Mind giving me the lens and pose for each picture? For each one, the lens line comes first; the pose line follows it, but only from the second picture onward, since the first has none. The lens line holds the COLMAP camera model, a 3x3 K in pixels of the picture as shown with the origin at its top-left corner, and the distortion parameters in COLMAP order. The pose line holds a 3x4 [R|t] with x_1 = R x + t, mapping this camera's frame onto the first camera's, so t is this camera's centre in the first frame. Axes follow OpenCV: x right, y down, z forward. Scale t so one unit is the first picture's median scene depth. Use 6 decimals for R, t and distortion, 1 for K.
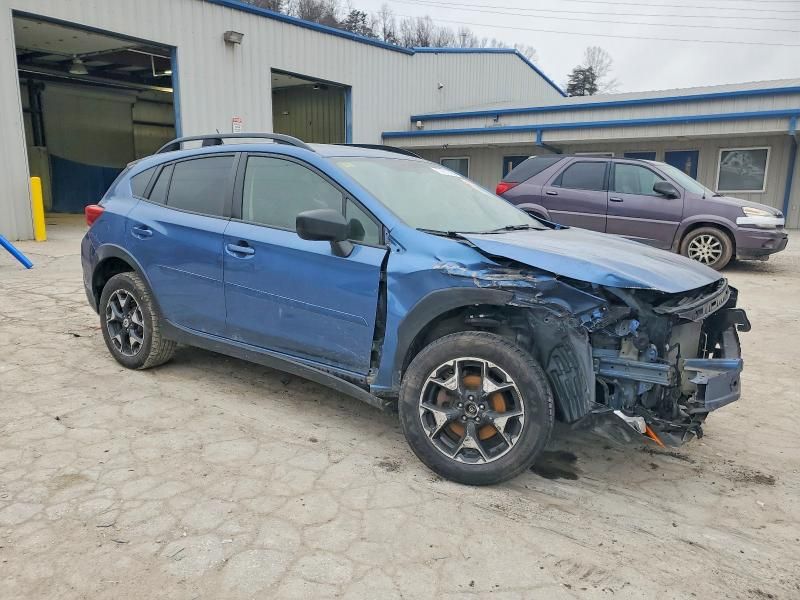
lens RADIAL K [[640.1, 0, 425.7], [0, 640.1, 324.7], [0, 0, 1]] dist [-0.007289, 0.044246]
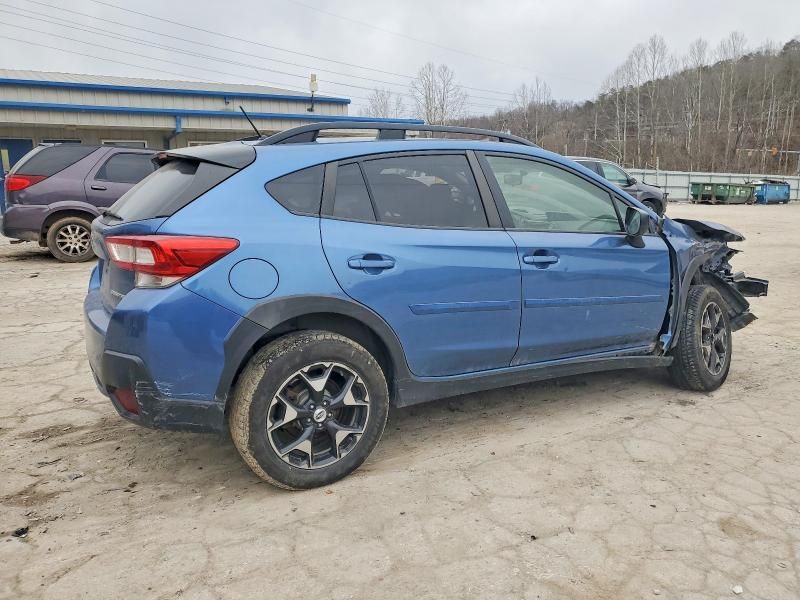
lens RADIAL K [[612.9, 0, 400.0], [0, 612.9, 300.0], [0, 0, 1]] dist [-0.002164, 0.014312]
pose [[0.421964, -0.191075, 0.886249, -1.007457], [0.198253, 0.973327, 0.115456, -0.176458], [-0.884671, 0.126983, 0.448590, 0.692190]]
